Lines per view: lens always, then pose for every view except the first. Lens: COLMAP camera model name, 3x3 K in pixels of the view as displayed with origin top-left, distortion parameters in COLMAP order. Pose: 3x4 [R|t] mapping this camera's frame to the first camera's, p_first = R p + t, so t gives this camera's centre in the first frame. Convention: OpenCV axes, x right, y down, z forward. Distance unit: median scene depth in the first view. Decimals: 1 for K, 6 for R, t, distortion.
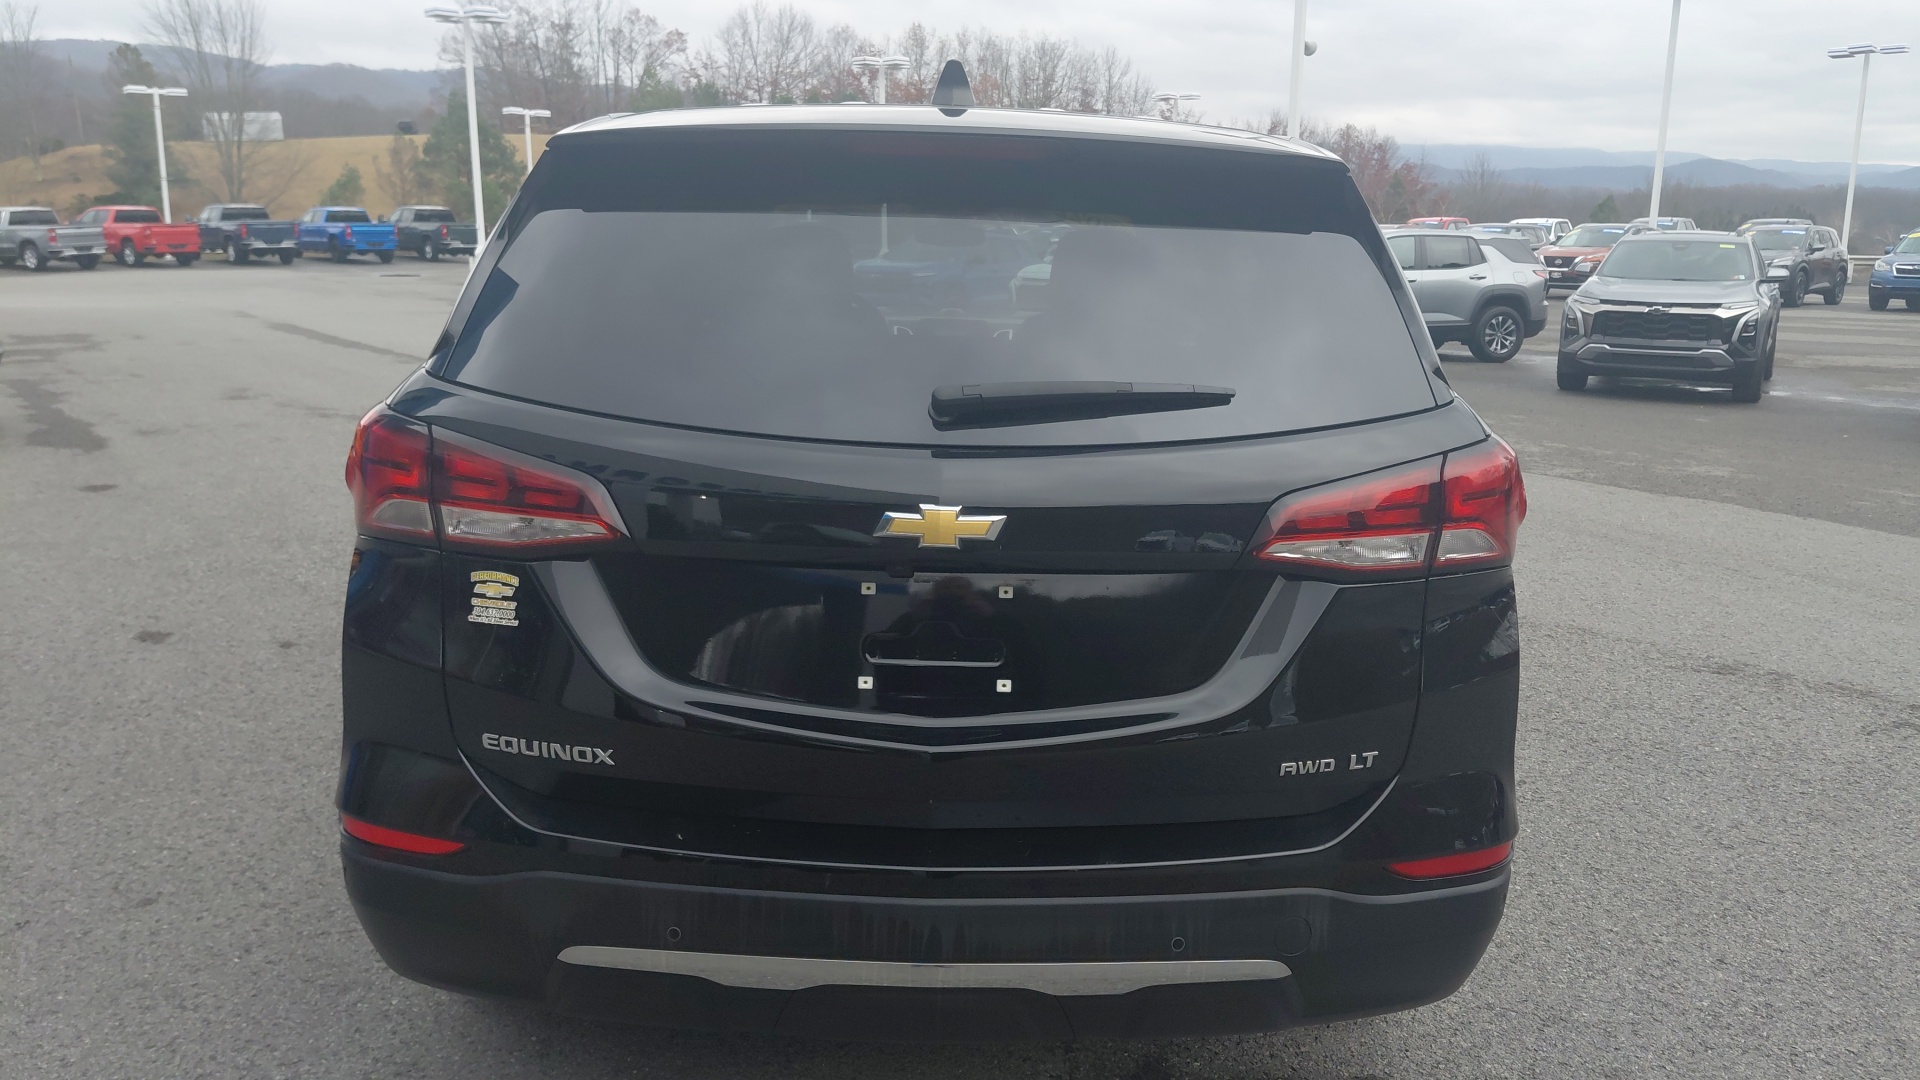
lens RADIAL K [[1406.4, 0, 995.7], [0, 1406.4, 495.3], [0, 0, 1]] dist [-0.032144, -0.009728]
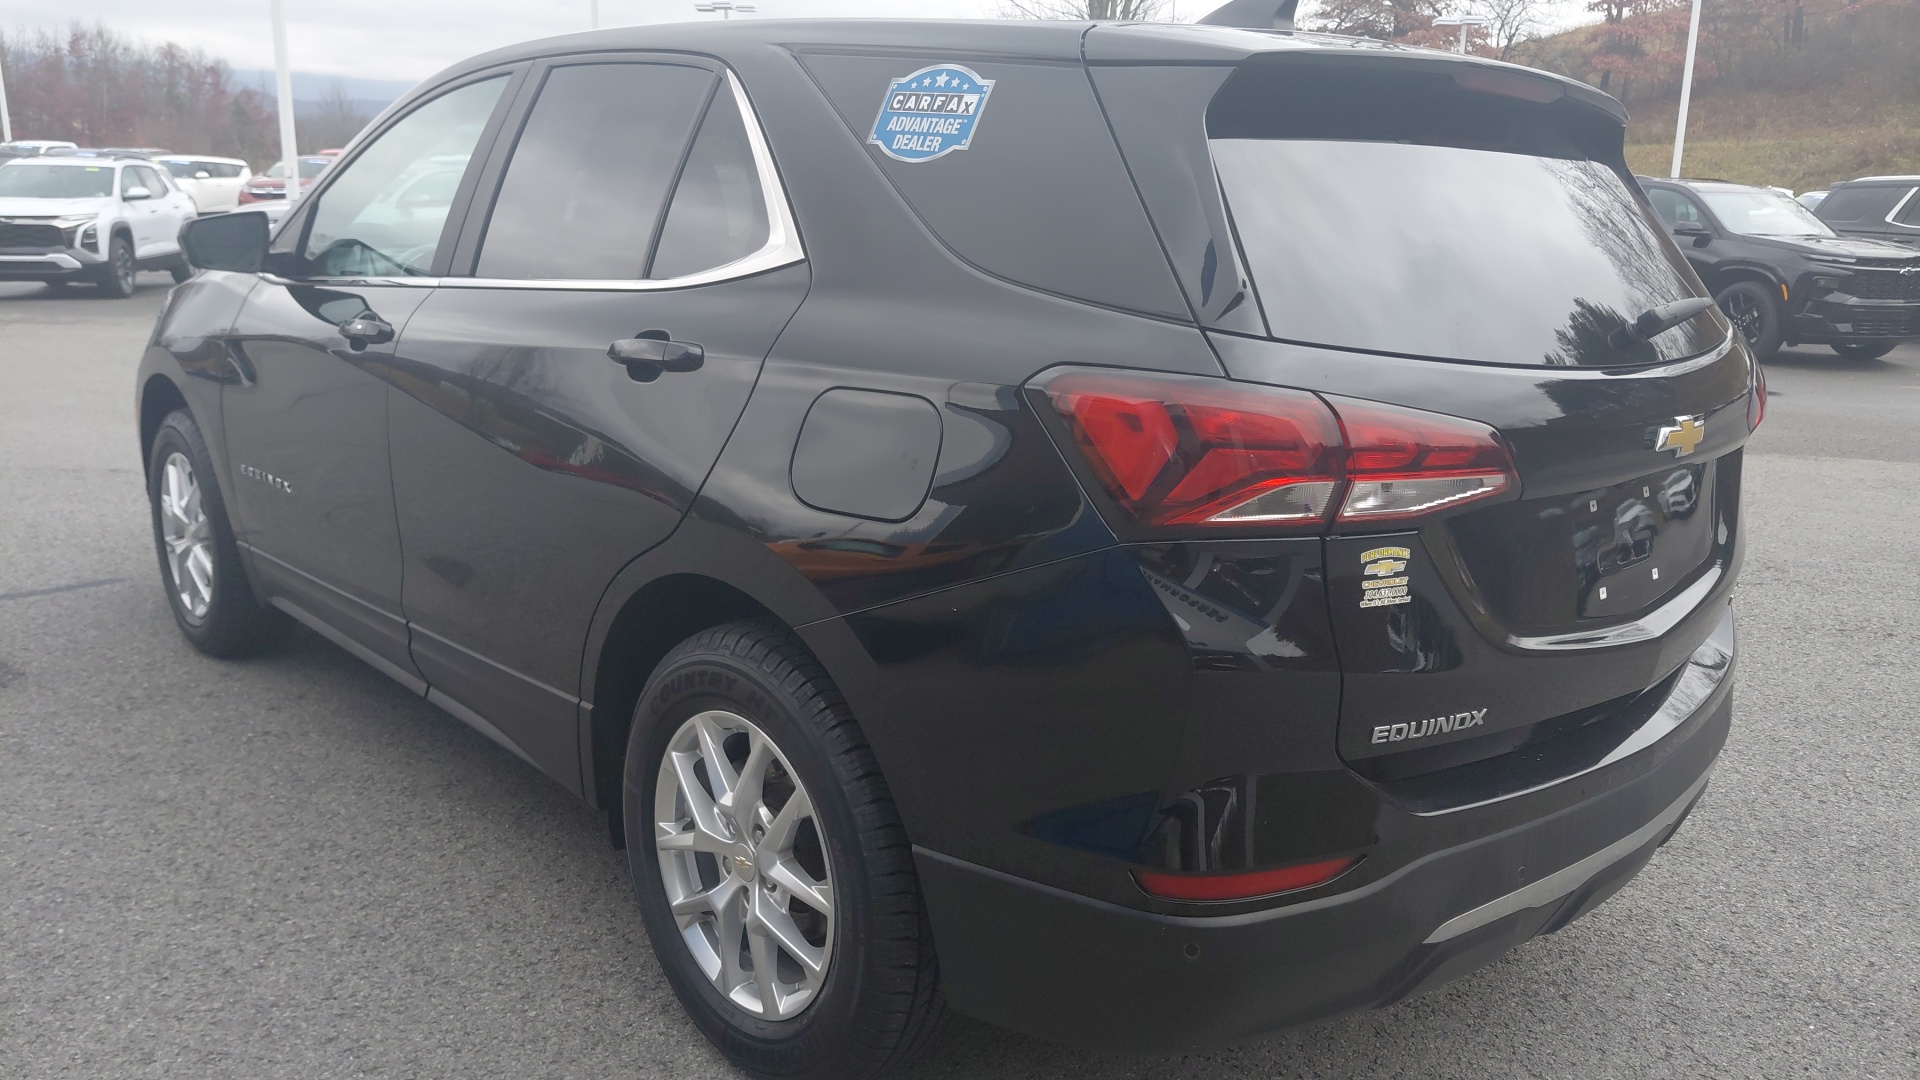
lens RADIAL K [[1406.4, 0, 948.5], [0, 1406.4, 521.1], [0, 0, 1]] dist [-0.032144, -0.009728]
pose [[0.739781, -0.142323, 0.657623, -1.149779], [0.100708, 0.989784, 0.100920, -0.080766], [-0.665268, -0.008431, 0.746557, 0.514627]]
